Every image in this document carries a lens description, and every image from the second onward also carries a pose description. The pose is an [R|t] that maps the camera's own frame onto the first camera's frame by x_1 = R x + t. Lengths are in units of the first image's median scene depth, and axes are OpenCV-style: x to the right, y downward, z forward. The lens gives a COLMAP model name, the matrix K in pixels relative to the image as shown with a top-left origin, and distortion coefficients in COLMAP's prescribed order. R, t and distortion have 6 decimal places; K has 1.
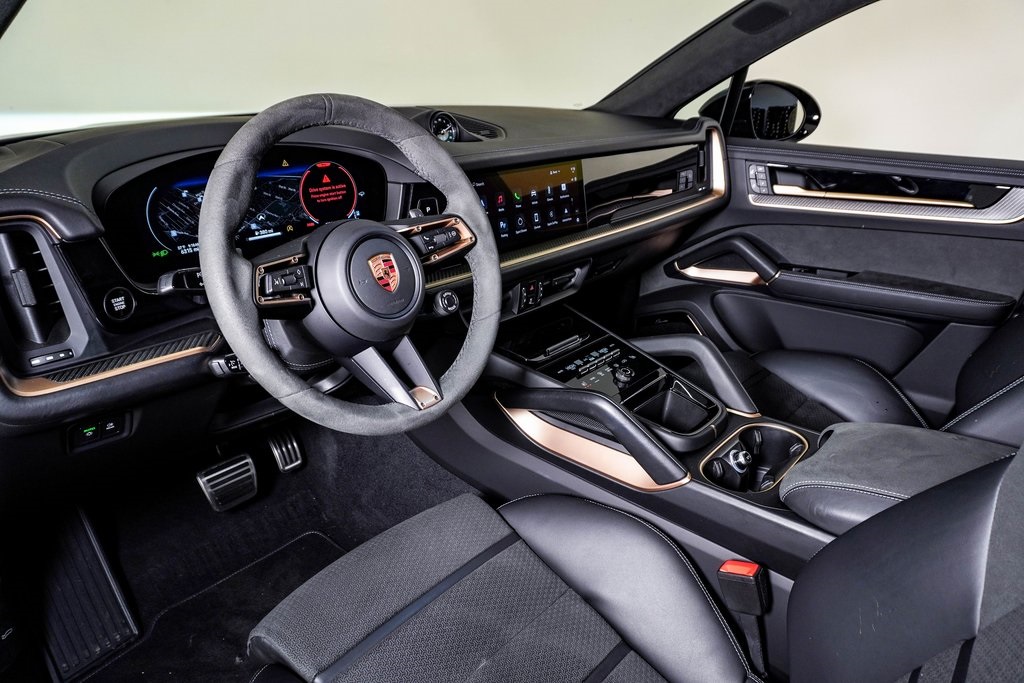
lens RADIAL K [[682.6, 0, 512.0], [0, 682.6, 341.5], [0, 0, 1]] dist [-0.040028, 0.006631]
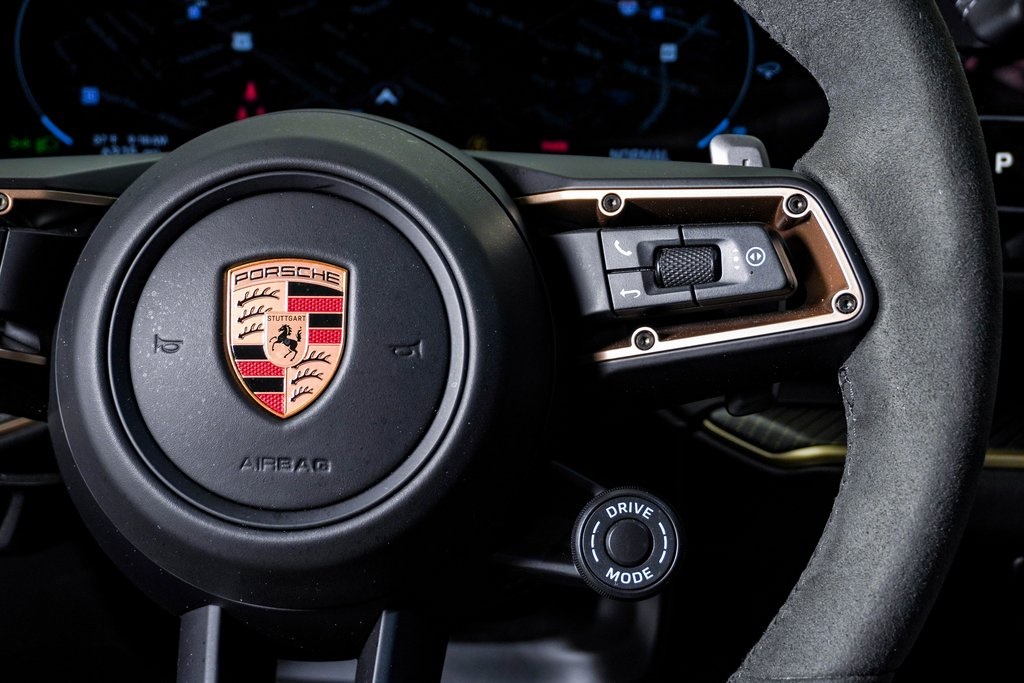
lens RADIAL K [[1475.0, 0, 512.0], [0, 1475.0, 341.5], [0, 0, 1]] dist [0.006496, 0.004931]
pose [[0.626676, 0.232795, -0.743696, 0.230351], [-0.299428, 0.953009, 0.046002, -0.135279], [0.719459, 0.193855, 0.666933, 0.658246]]
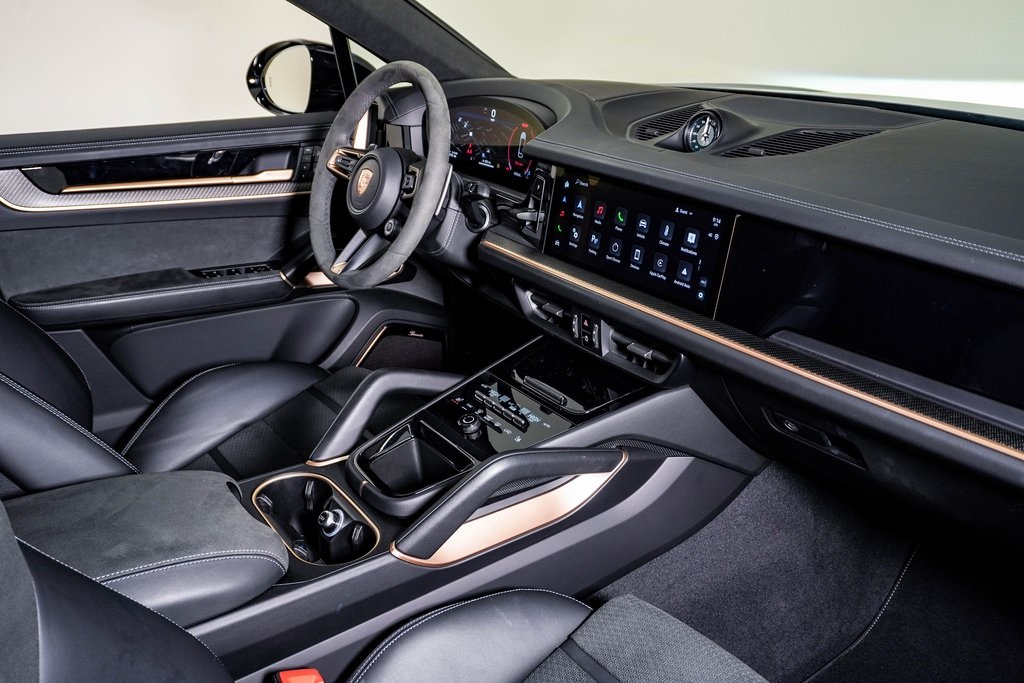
lens RADIAL K [[897.7, 0, 512.0], [0, 897.7, 341.5], [0, 0, 1]] dist [-0.013644, -0.006252]
pose [[-0.235916, 0.350940, -0.906193, 1.472678], [-0.376431, 0.826707, 0.418156, -0.679708], [0.895904, 0.439769, -0.062929, 1.414367]]
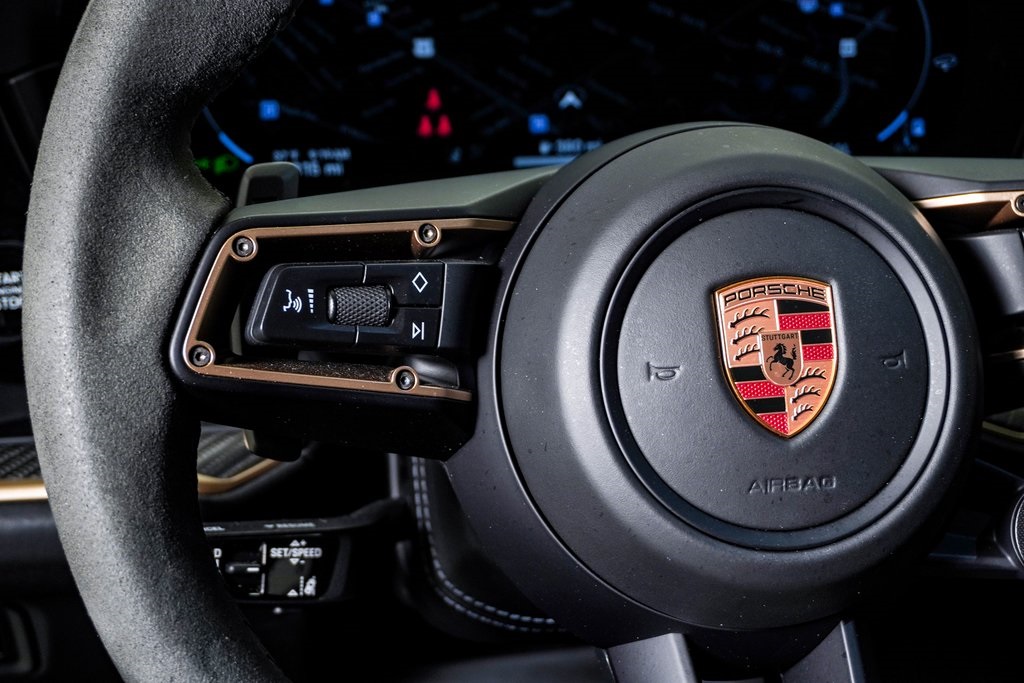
lens RADIAL K [[1482.1, 0, 542.7], [0, 1482.1, 356.8], [0, 0, 1]] dist [0.007262, -0.054293]
pose [[0.772311, 0.202070, -0.602249, 0.056257], [-0.242487, 0.970046, 0.014515, -0.080837], [0.587142, 0.134827, 0.798176, 0.499719]]
